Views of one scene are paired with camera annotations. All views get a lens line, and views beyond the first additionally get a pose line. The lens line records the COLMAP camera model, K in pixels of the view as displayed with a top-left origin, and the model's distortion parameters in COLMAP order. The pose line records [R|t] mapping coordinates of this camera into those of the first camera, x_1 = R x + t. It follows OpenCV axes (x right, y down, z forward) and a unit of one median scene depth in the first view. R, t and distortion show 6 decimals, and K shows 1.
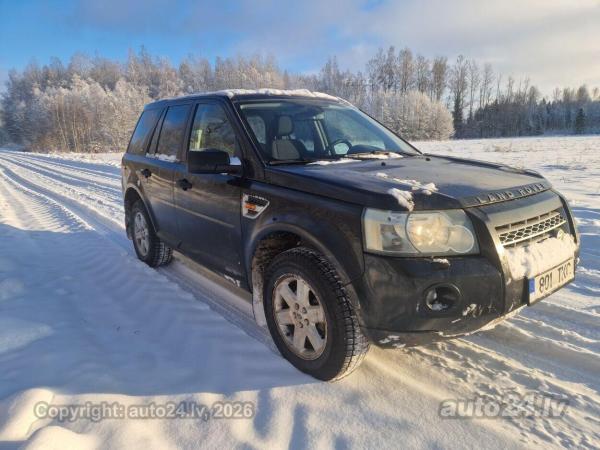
lens RADIAL K [[415.2, 0, 297.2], [0, 415.2, 226.1], [0, 0, 1]] dist [0.081799, -0.074323]
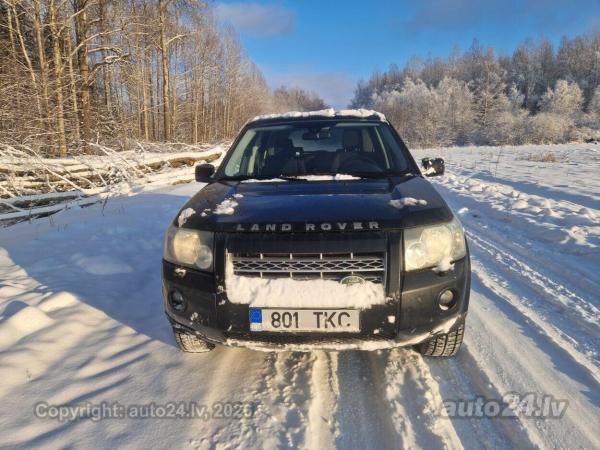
lens RADIAL K [[415.2, 0, 297.2], [0, 415.2, 226.1], [0, 0, 1]] dist [0.081799, -0.074323]
pose [[0.716201, 0.141204, -0.683460, 0.078936], [-0.130236, 0.989156, 0.067886, -0.009777], [0.685634, 0.040391, 0.726825, 0.018835]]
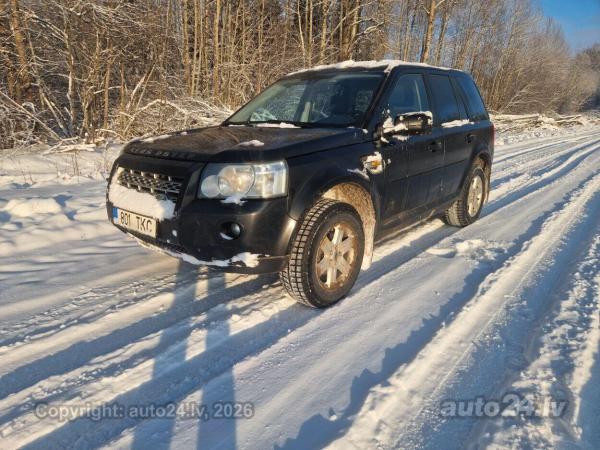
lens RADIAL K [[415.2, 0, 297.2], [0, 415.2, 226.1], [0, 0, 1]] dist [0.081799, -0.074323]
pose [[0.147546, 0.274481, -0.950205, 0.122267], [-0.208294, 0.947797, 0.241442, -0.017522], [0.966873, 0.162298, 0.197017, 0.079965]]
